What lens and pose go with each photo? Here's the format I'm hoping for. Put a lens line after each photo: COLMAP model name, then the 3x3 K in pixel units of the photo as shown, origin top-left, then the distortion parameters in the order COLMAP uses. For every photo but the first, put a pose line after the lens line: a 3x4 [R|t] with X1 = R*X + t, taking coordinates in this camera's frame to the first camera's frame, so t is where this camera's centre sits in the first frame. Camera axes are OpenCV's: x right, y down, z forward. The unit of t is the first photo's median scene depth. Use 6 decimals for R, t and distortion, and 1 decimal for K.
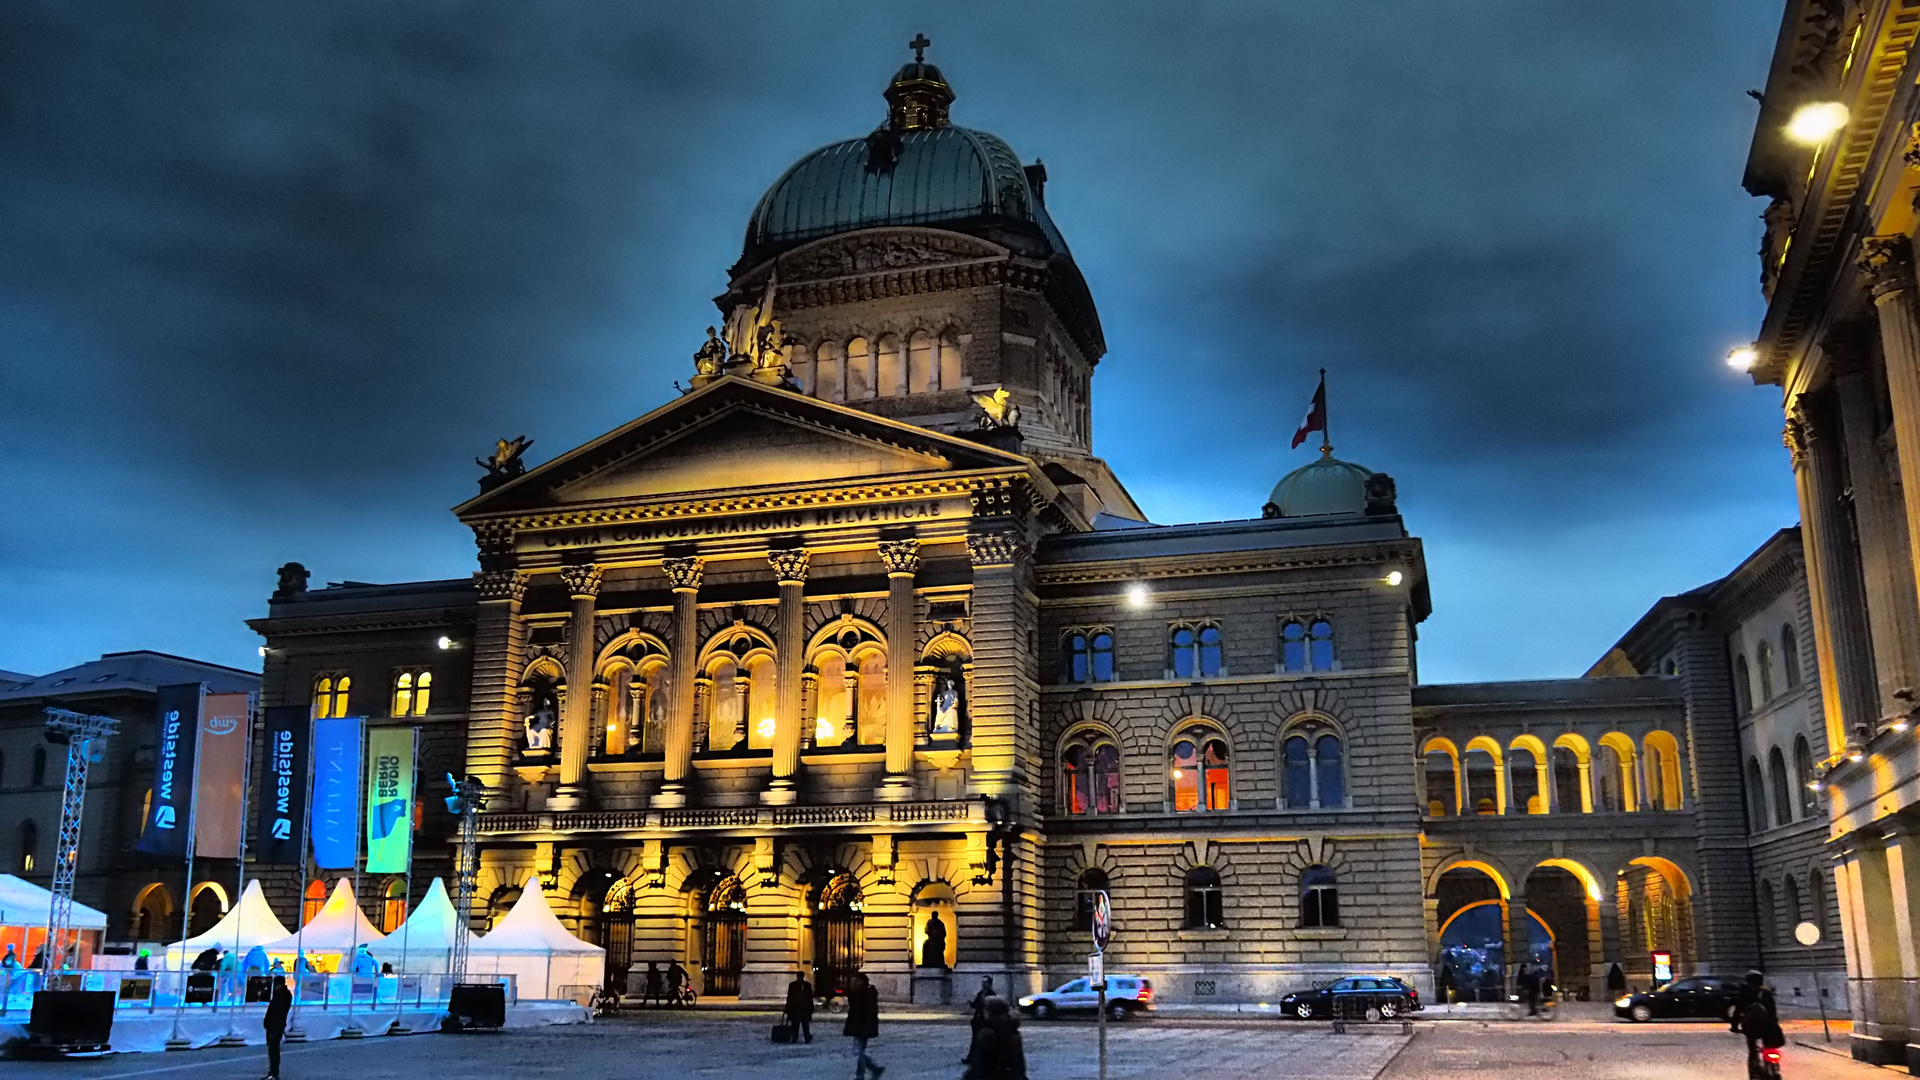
lens RADIAL K [[1587.5, 0, 960.0], [0, 1587.5, 540.0], [0, 0, 1]] dist [-0.029350, -0.002365]
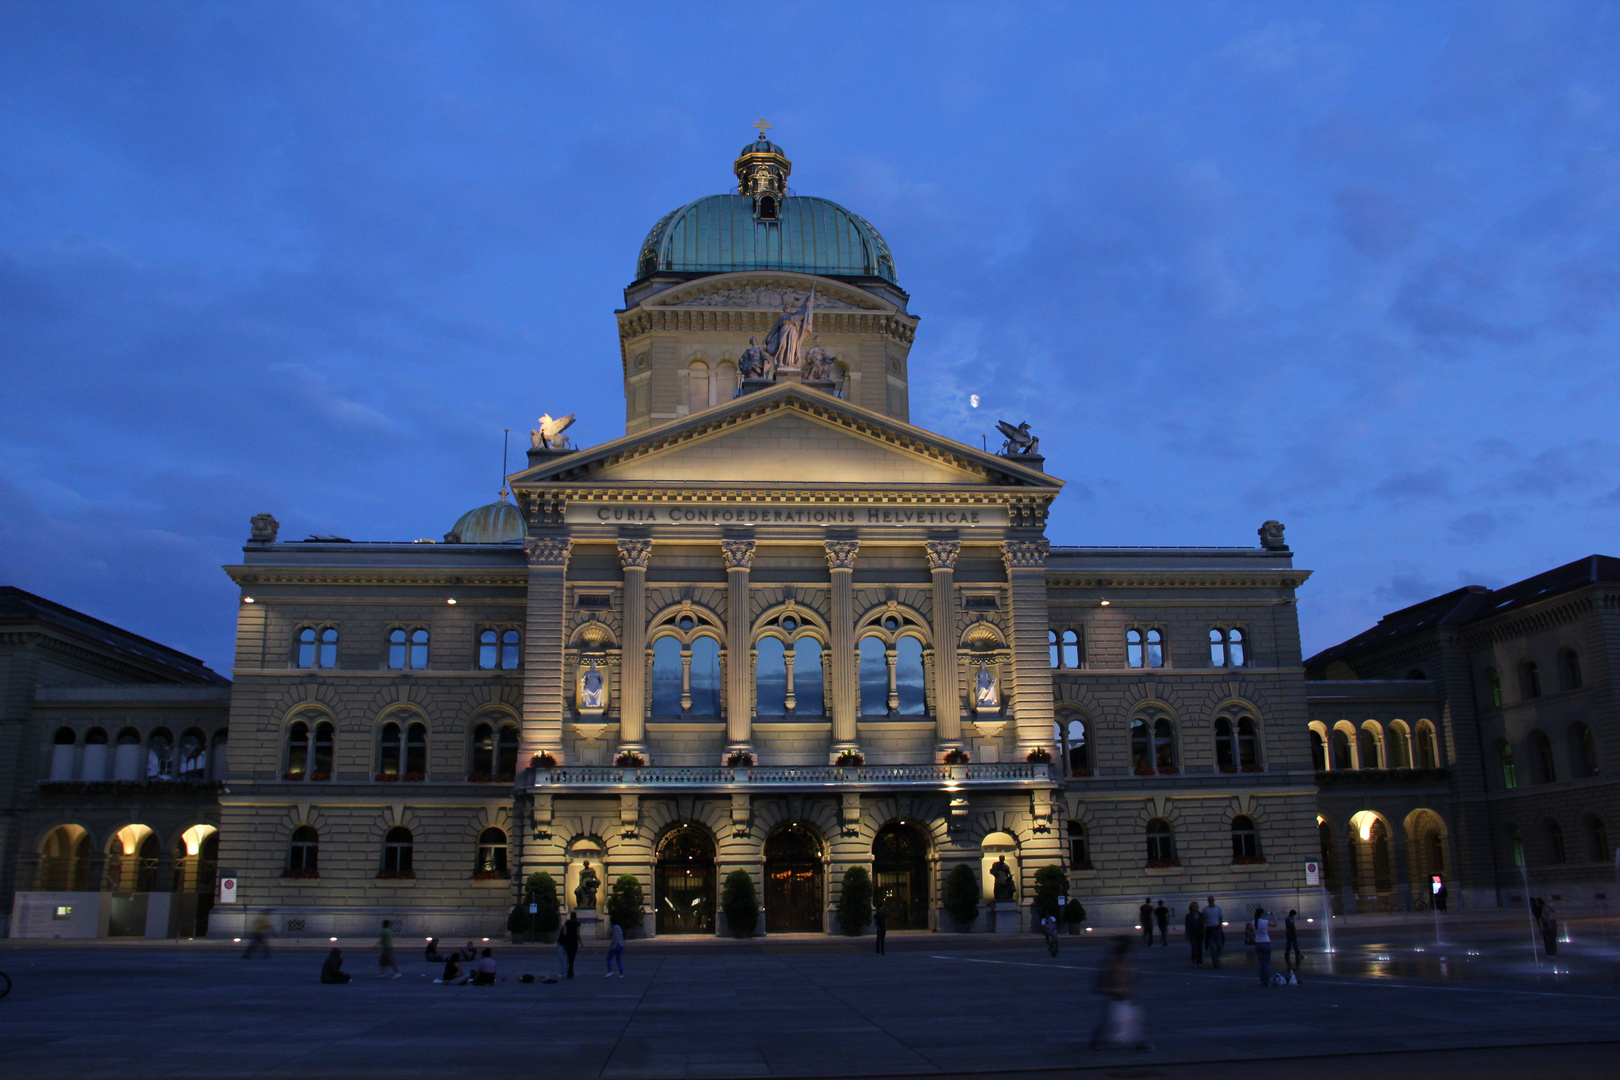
lens RADIAL K [[1301.7, 0, 809.6], [0, 1301.7, 518.0], [0, 0, 1]] dist [-0.129894, 0.005209]
pose [[0.931654, 0.088376, 0.352434, -0.457947], [-0.076663, 0.995945, -0.047084, 0.035284], [-0.355166, 0.016848, 0.934651, 0.133529]]
